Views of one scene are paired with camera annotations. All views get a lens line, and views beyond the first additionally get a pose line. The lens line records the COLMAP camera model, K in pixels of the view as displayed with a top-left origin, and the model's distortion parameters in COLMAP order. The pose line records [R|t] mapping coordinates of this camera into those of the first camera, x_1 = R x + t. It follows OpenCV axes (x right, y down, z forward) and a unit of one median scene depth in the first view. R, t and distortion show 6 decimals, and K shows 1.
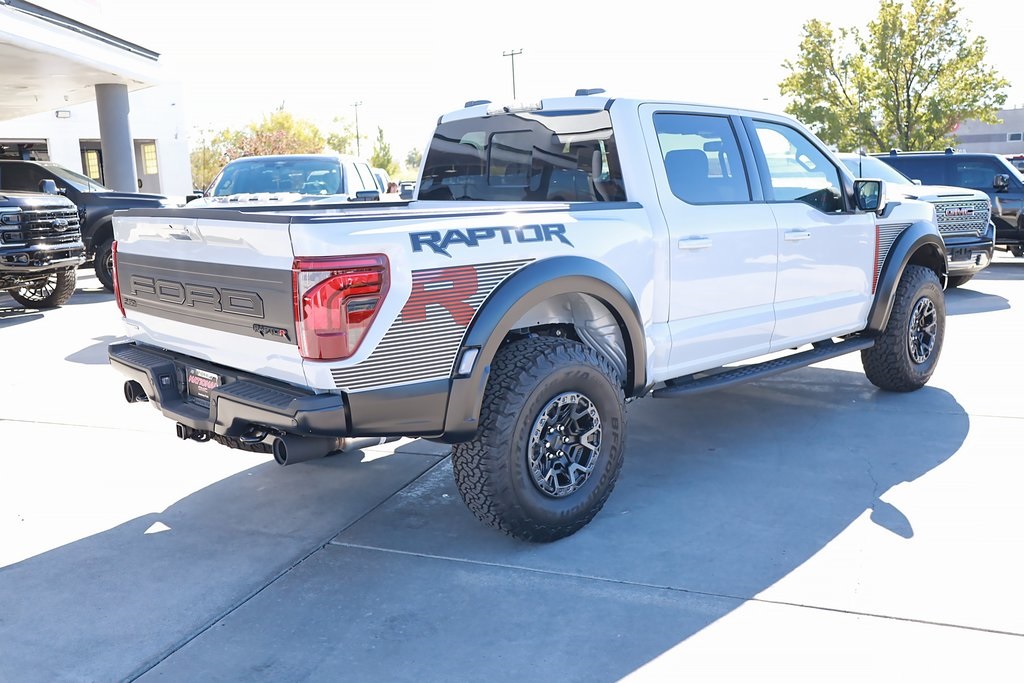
lens RADIAL K [[971.7, 0, 512.0], [0, 971.7, 341.5], [0, 0, 1]] dist [-0.007457, 0.004615]
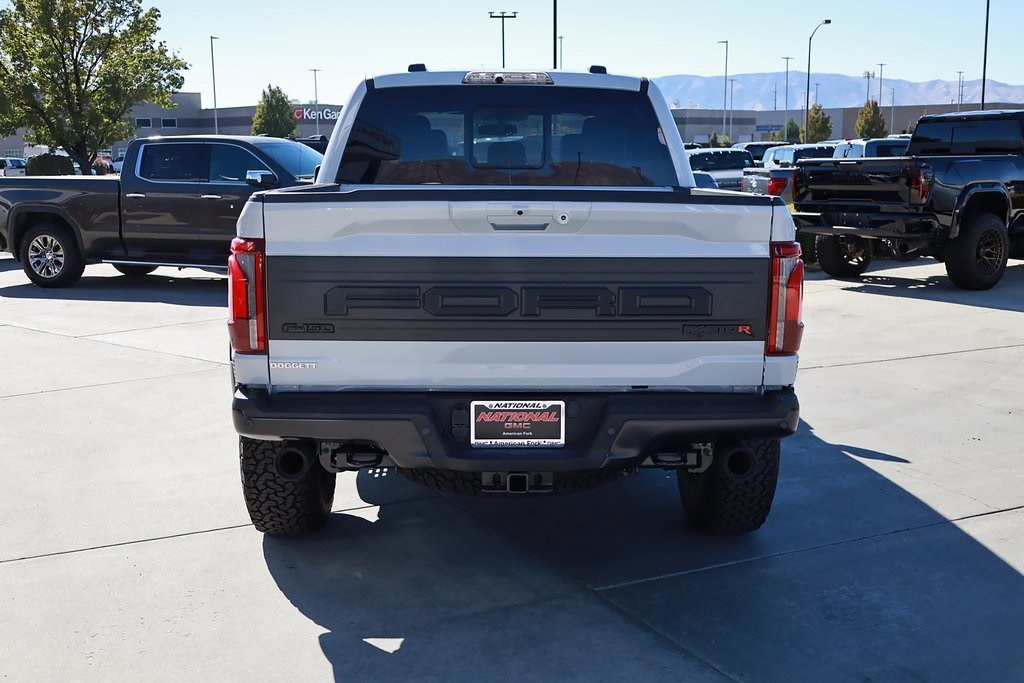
lens RADIAL K [[1184.1, 0, 512.0], [0, 1184.1, 341.5], [0, 0, 1]] dist [-0.003888, -0.018889]
pose [[0.650962, -0.092183, 0.753492, -1.025198], [0.107602, 0.993782, 0.028620, -0.044086], [-0.751445, 0.062447, 0.656833, 0.389460]]
